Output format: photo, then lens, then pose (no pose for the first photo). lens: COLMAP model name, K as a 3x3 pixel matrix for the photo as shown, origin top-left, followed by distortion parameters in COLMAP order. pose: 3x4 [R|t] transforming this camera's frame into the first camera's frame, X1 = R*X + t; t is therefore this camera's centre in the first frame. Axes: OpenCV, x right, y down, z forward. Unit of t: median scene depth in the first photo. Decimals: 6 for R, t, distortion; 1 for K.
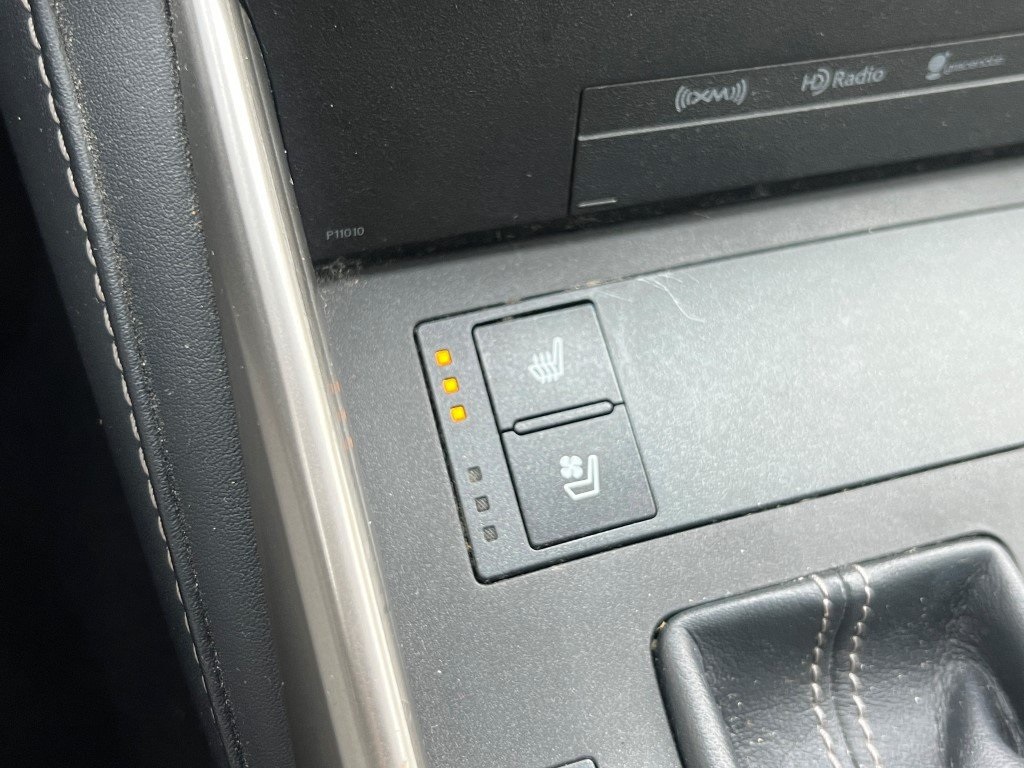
lens RADIAL K [[1230.2, 0, 511.7], [0, 1230.2, 384.0], [0, 0, 1]] dist [0.063082, 0.000000]
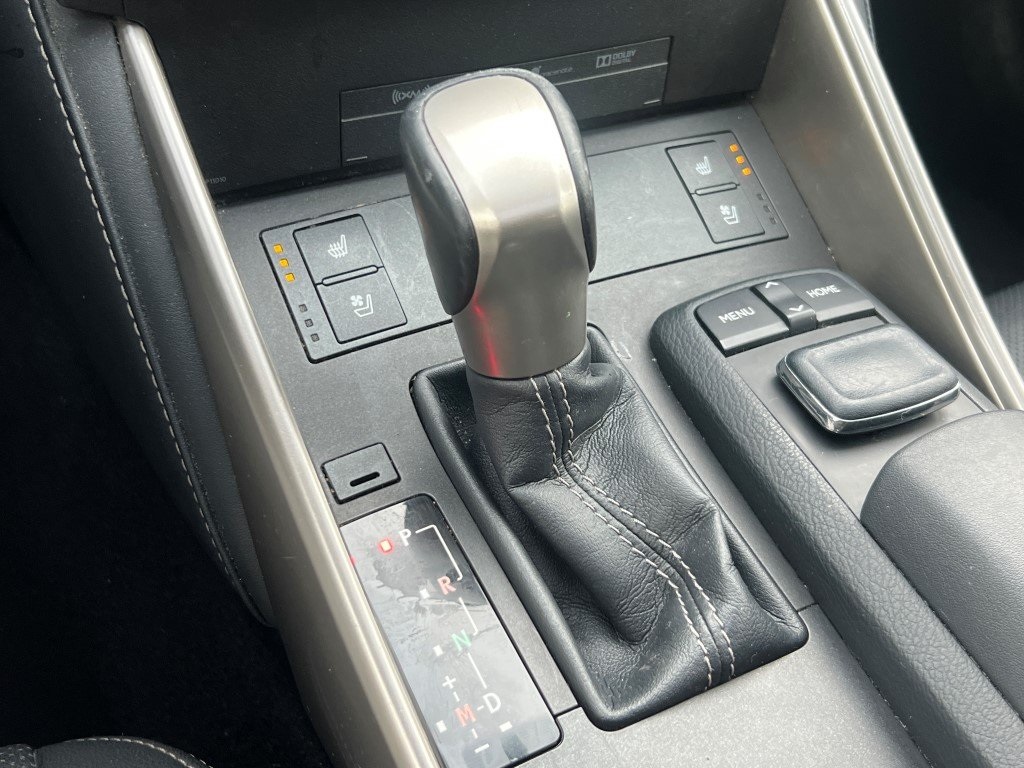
lens RADIAL K [[1230.2, 0, 518.4], [0, 1230.2, 388.9], [0, 0, 1]] dist [0.063082, 0.000000]
pose [[0.983074, -0.100163, 0.153405, -0.008665], [0.110890, 0.991832, -0.063023, 0.334643], [-0.145839, 0.078967, 0.986152, -0.801006]]
